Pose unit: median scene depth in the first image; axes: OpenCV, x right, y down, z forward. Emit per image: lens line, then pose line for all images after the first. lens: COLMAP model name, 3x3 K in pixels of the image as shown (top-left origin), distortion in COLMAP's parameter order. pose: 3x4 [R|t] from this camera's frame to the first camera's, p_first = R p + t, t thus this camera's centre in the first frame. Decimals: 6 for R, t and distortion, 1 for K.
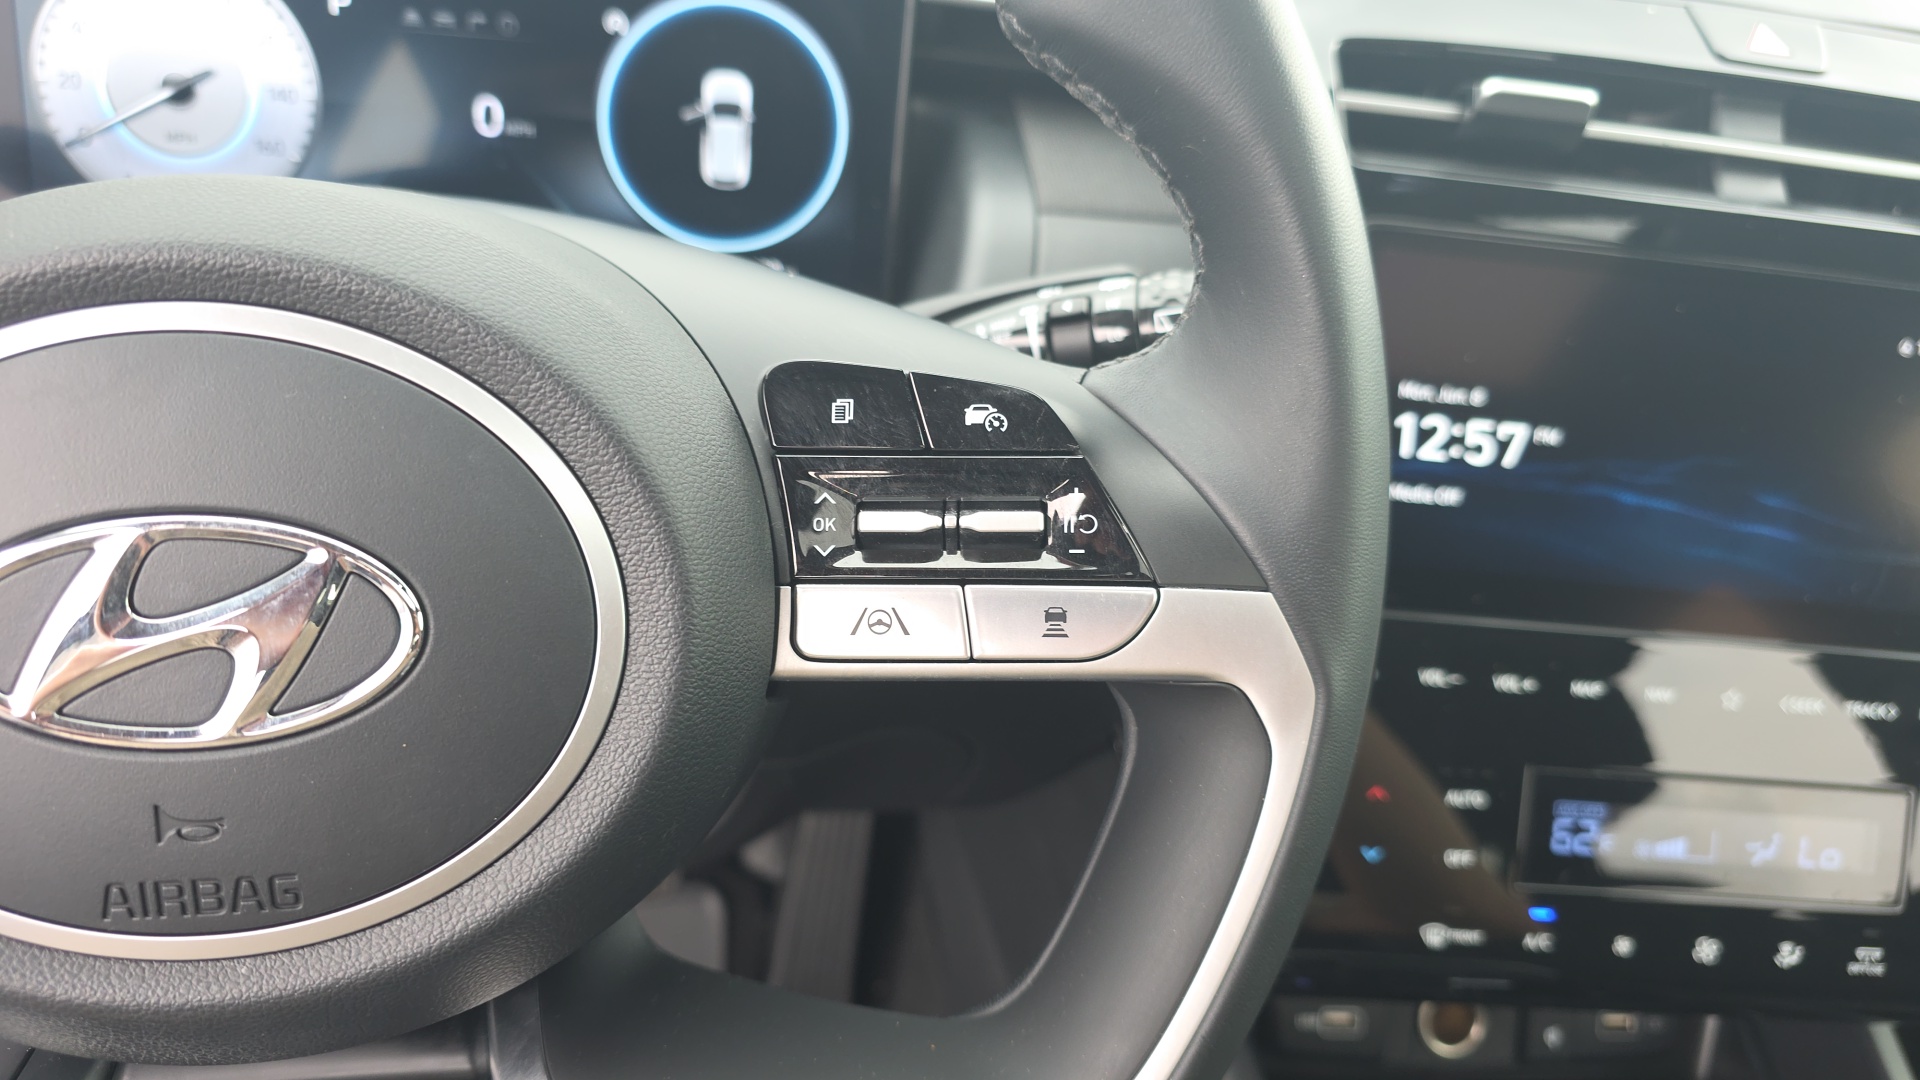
lens RADIAL K [[1354.1, 0, 946.2], [0, 1354.1, 527.8], [0, 0, 1]] dist [0.012804, -0.047023]
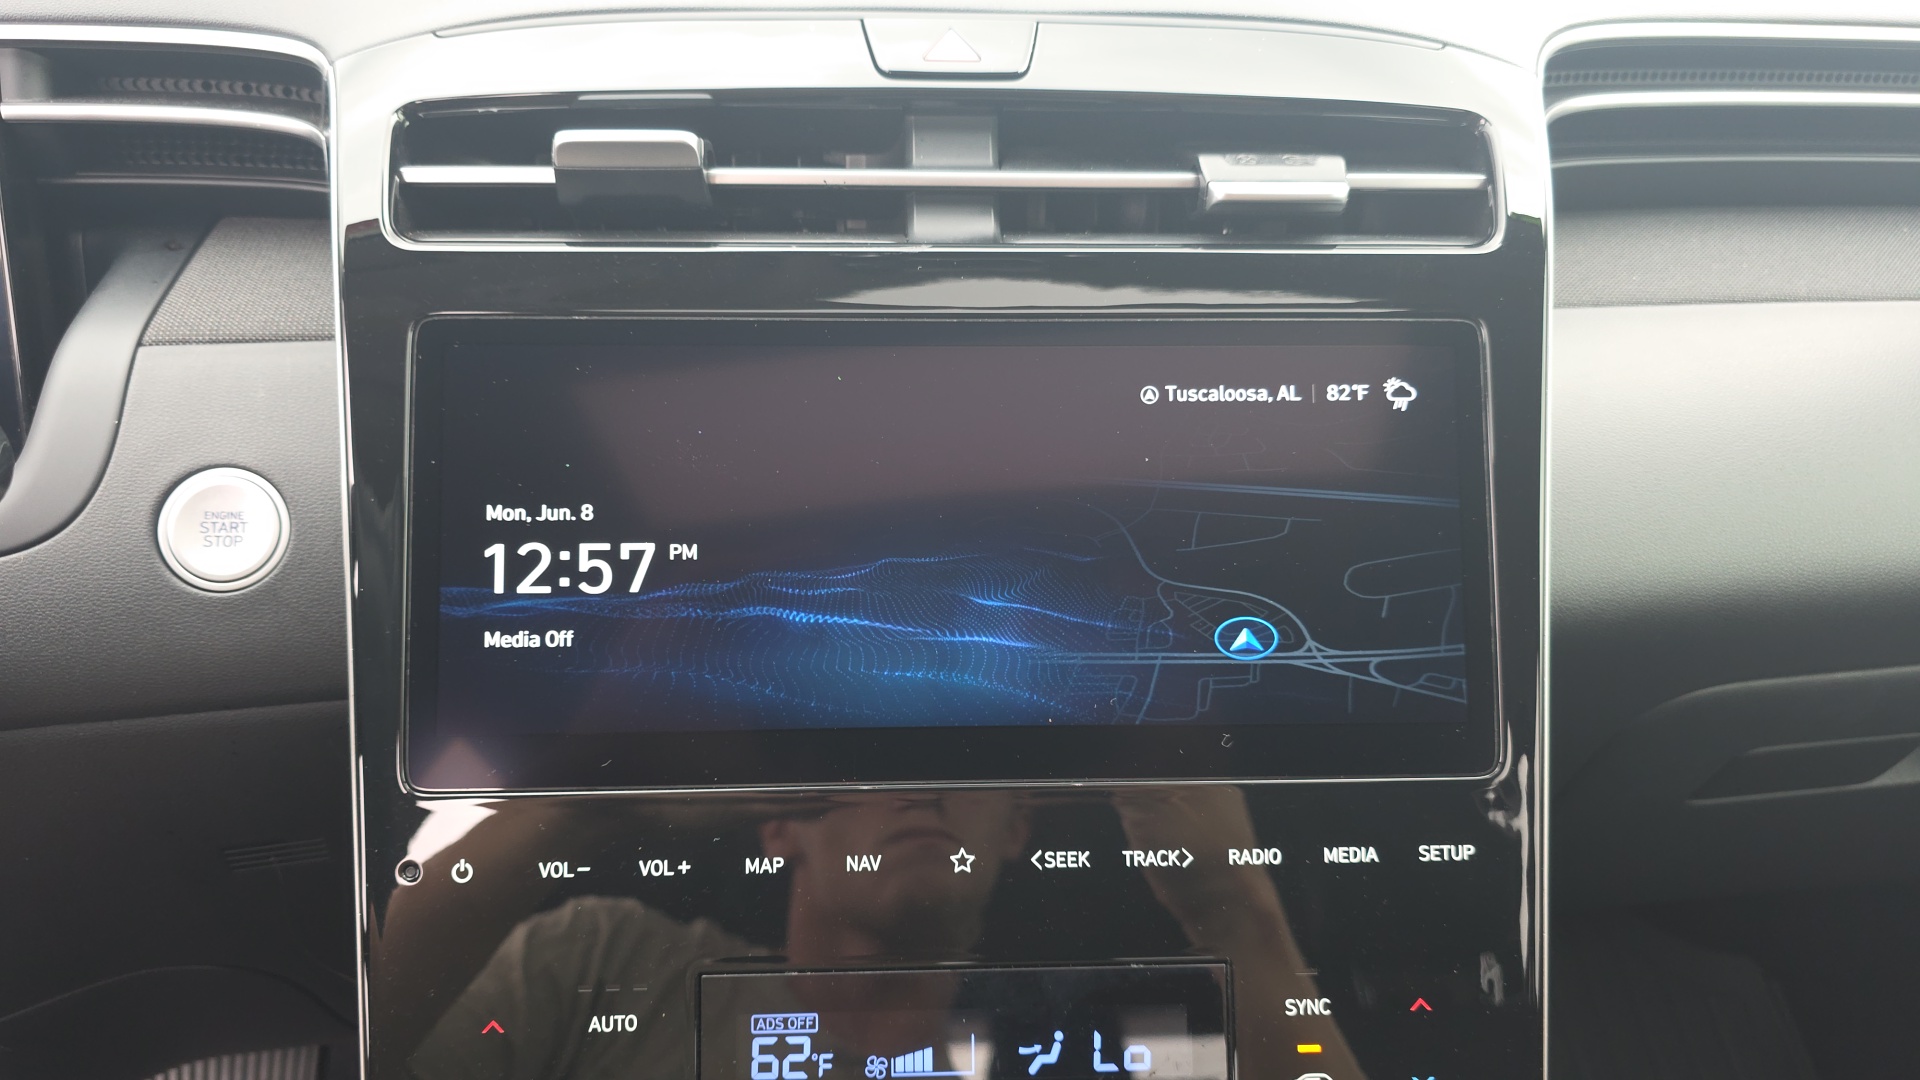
lens RADIAL K [[1354.1, 0, 946.2], [0, 1354.1, 527.8], [0, 0, 1]] dist [0.012804, -0.047023]
pose [[0.994547, -0.100291, -0.028589, 0.625614], [0.096930, 0.990114, -0.101388, 0.015067], [0.038475, 0.098064, 0.994436, 0.207532]]
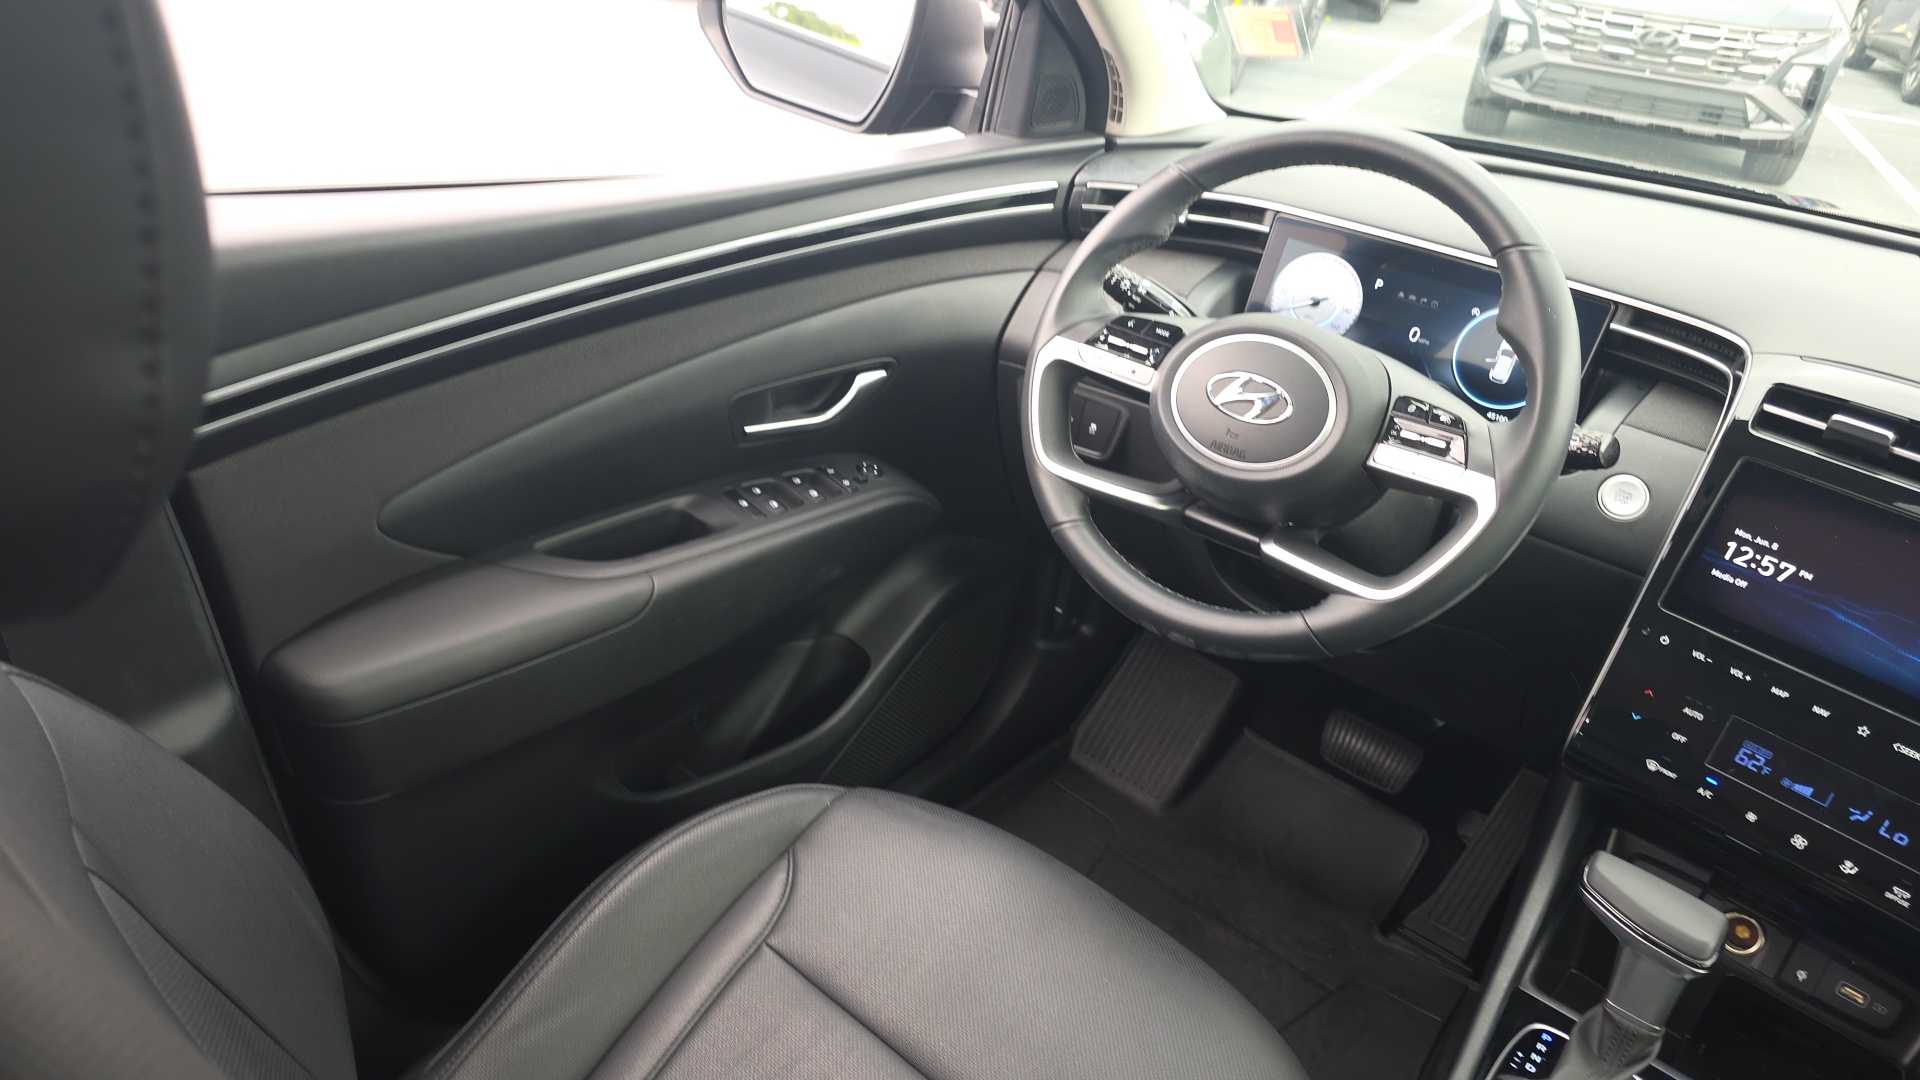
lens RADIAL K [[1300.0, 0, 926.6], [0, 1300.0, 483.2], [0, 0, 1]] dist [0.046123, -0.047037]
pose [[0.650840, 0.291803, -0.700898, 0.951073], [-0.424838, 0.905097, -0.017680, 0.424532], [0.629221, 0.309276, 0.713042, -1.379421]]
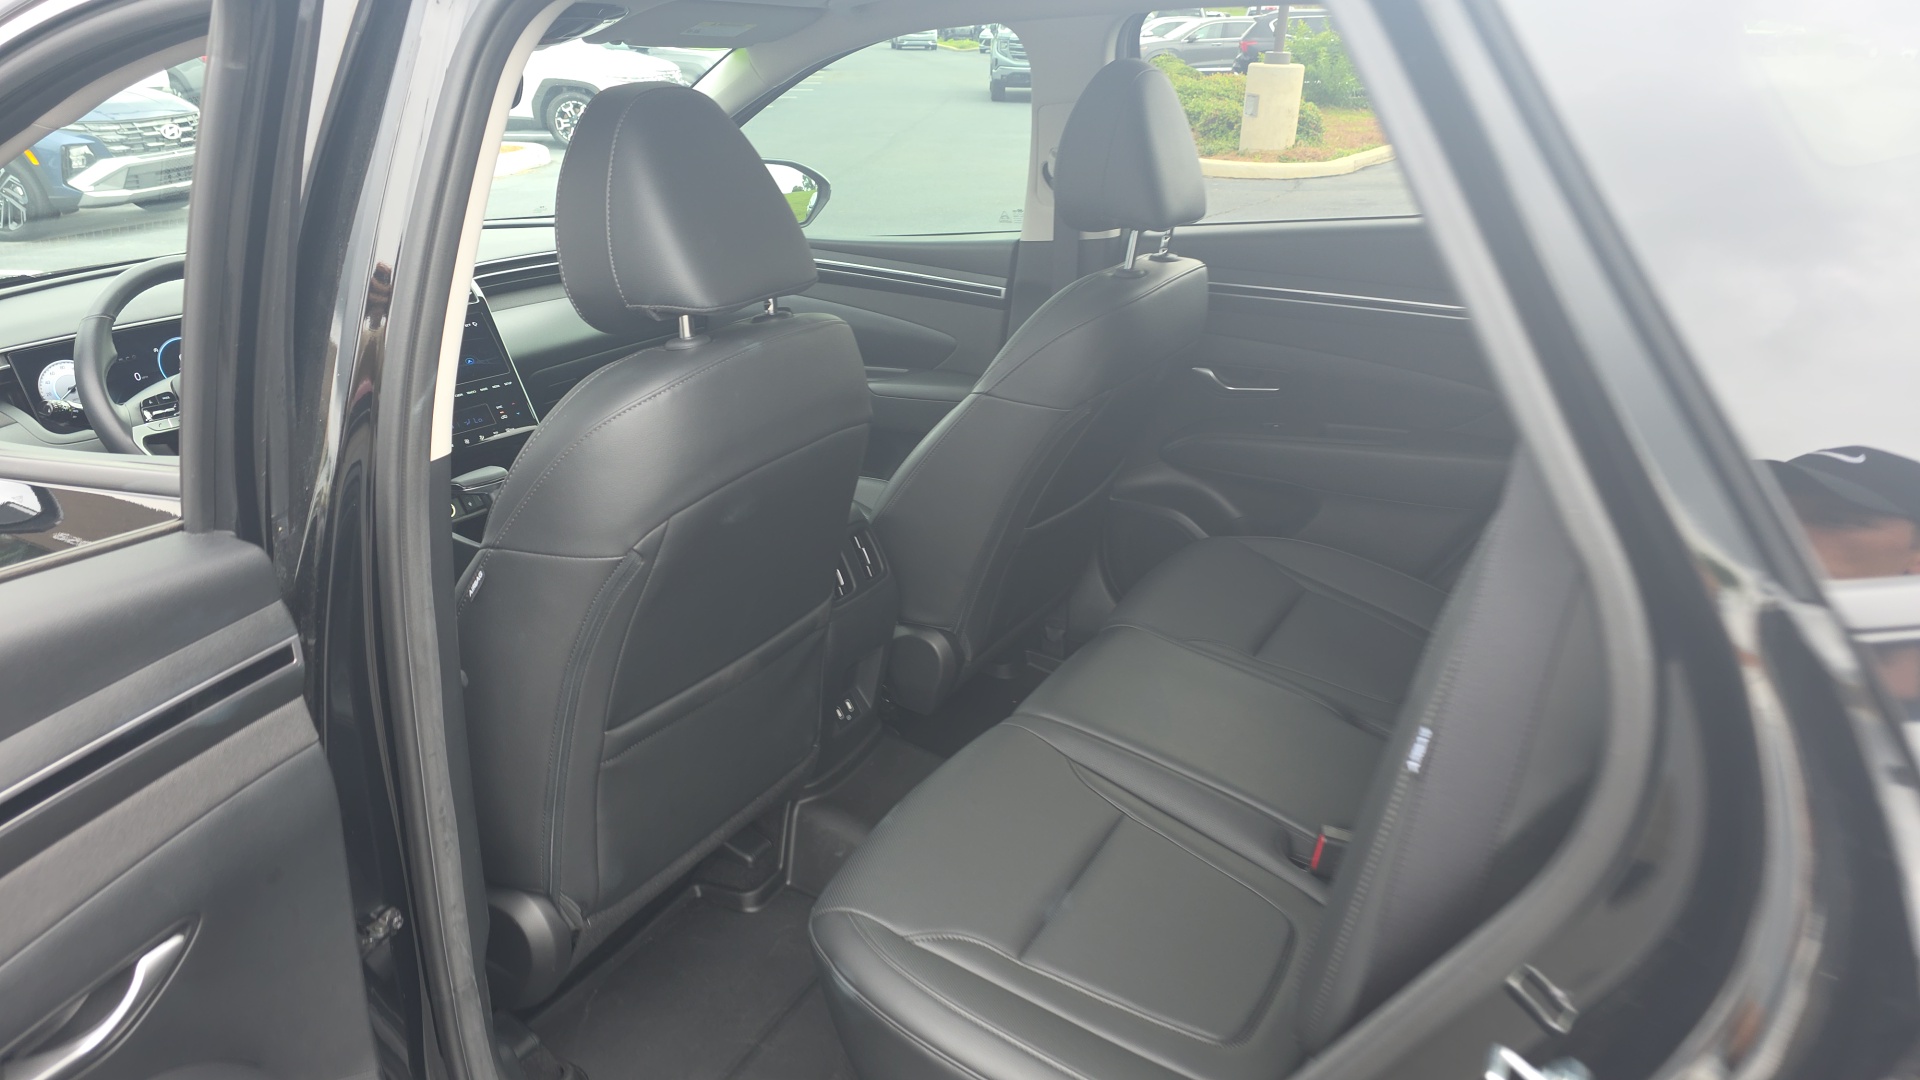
lens RADIAL K [[1240.7, 0, 948.9], [0, 1240.7, 542.9], [0, 0, 1]] dist [0.025443, -0.000982]
pose [[0.619953, -0.406161, 0.671336, -1.782209], [0.488176, 0.869496, 0.075237, 1.257255], [-0.614282, 0.281087, 0.737324, -3.808749]]
